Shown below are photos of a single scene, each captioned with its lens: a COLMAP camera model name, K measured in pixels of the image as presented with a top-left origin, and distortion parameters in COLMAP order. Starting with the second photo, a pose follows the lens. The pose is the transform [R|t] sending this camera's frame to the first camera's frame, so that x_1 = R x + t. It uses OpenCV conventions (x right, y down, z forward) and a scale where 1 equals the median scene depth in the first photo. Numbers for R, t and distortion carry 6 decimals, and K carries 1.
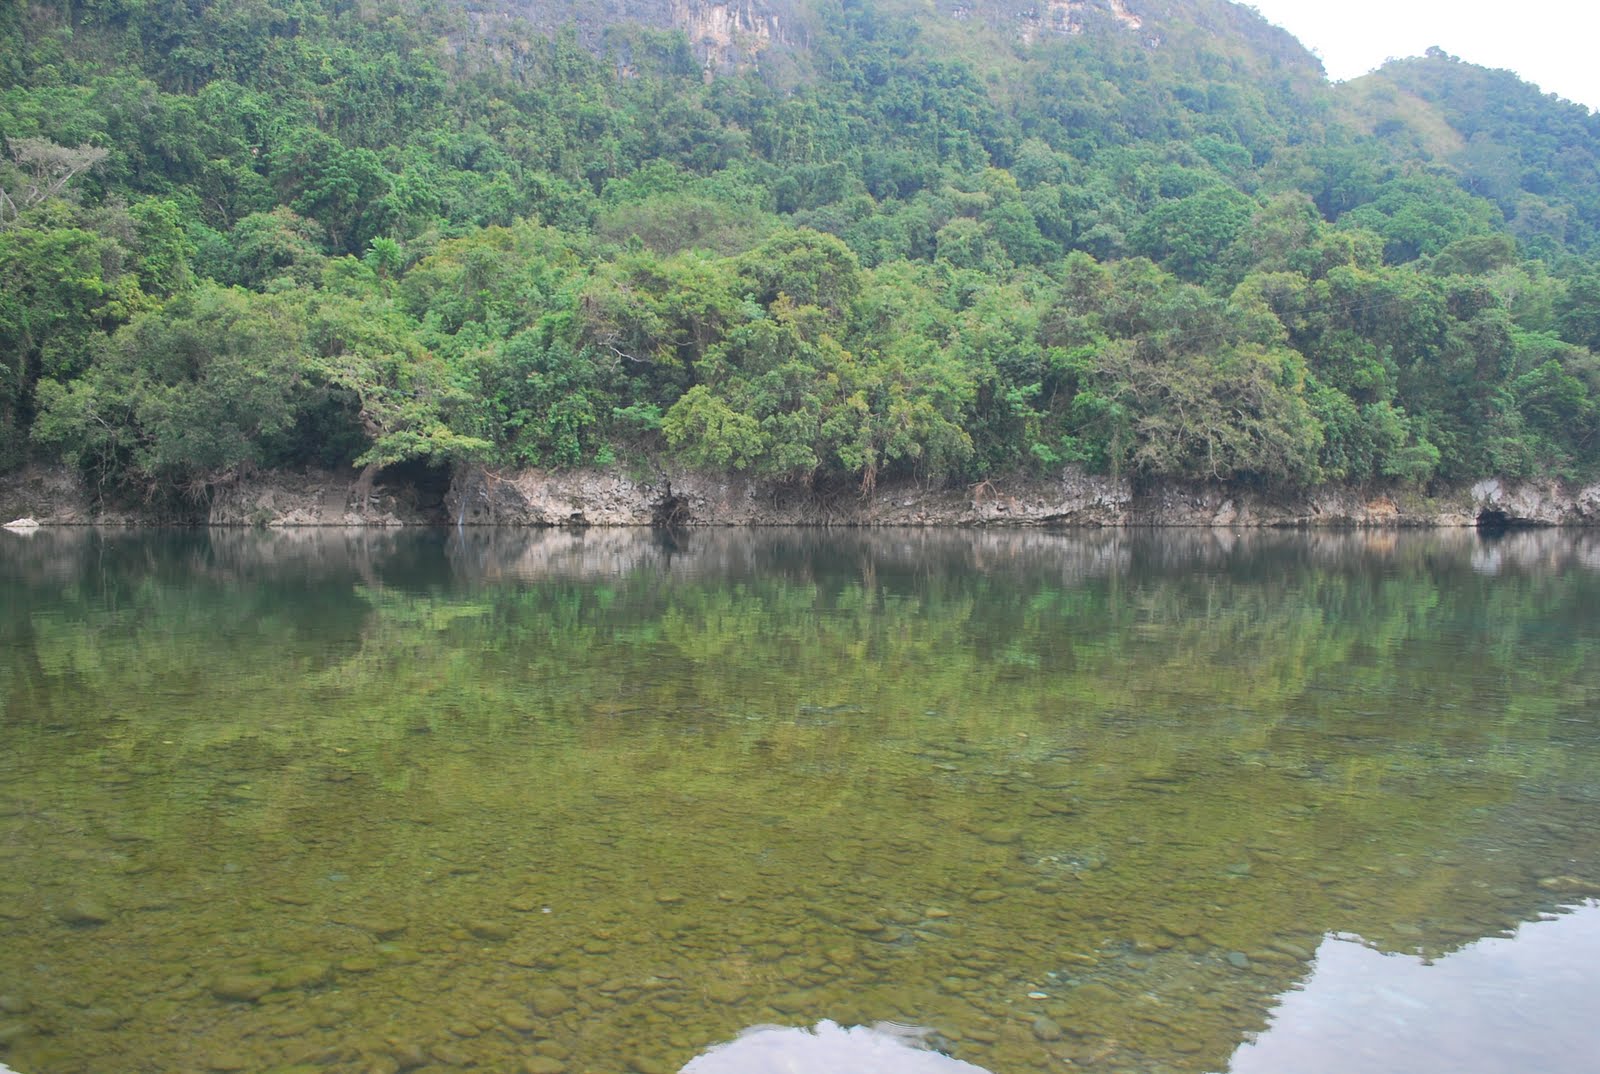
lens RADIAL K [[1496.6, 0, 800.0], [0, 1496.6, 537.0], [0, 0, 1]] dist [-0.000284, 0.009796]
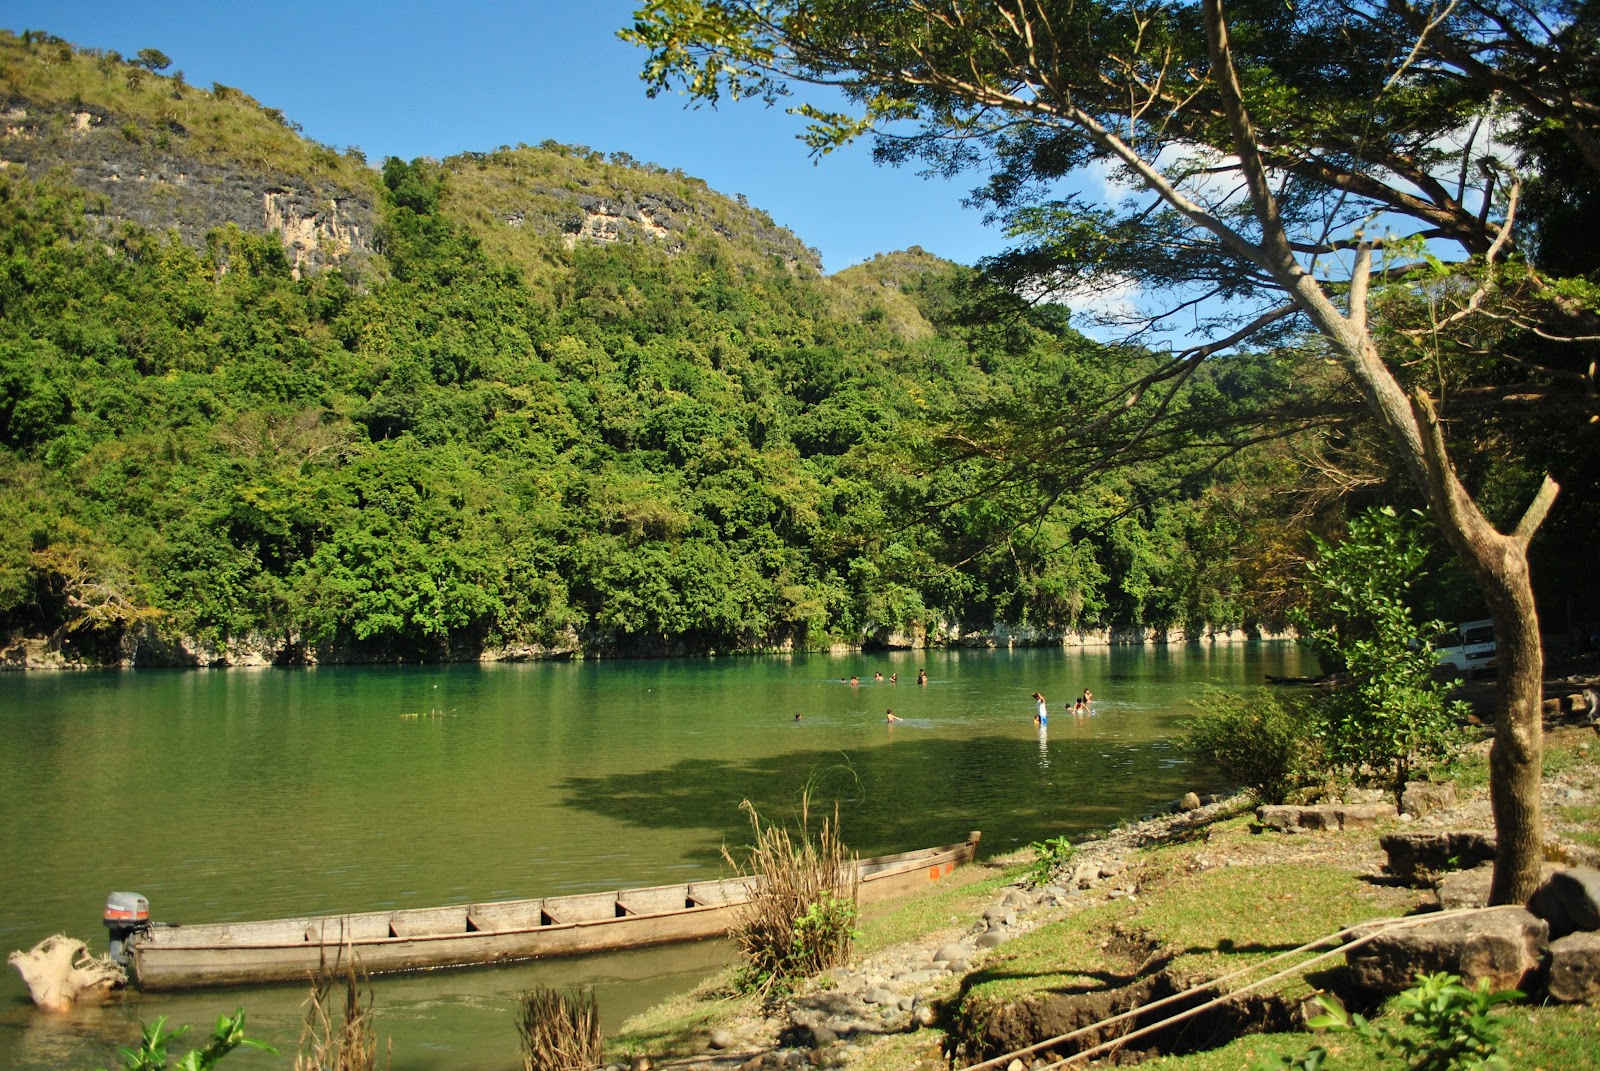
lens RADIAL K [[1496.6, 0, 800.0], [0, 1496.6, 535.5], [0, 0, 1]] dist [-0.000284, 0.009796]
pose [[0.958496, 0.021351, 0.284304, -0.011561], [-0.000987, 0.997434, -0.071581, -0.014295], [-0.285103, 0.068330, 0.956058, -0.237005]]
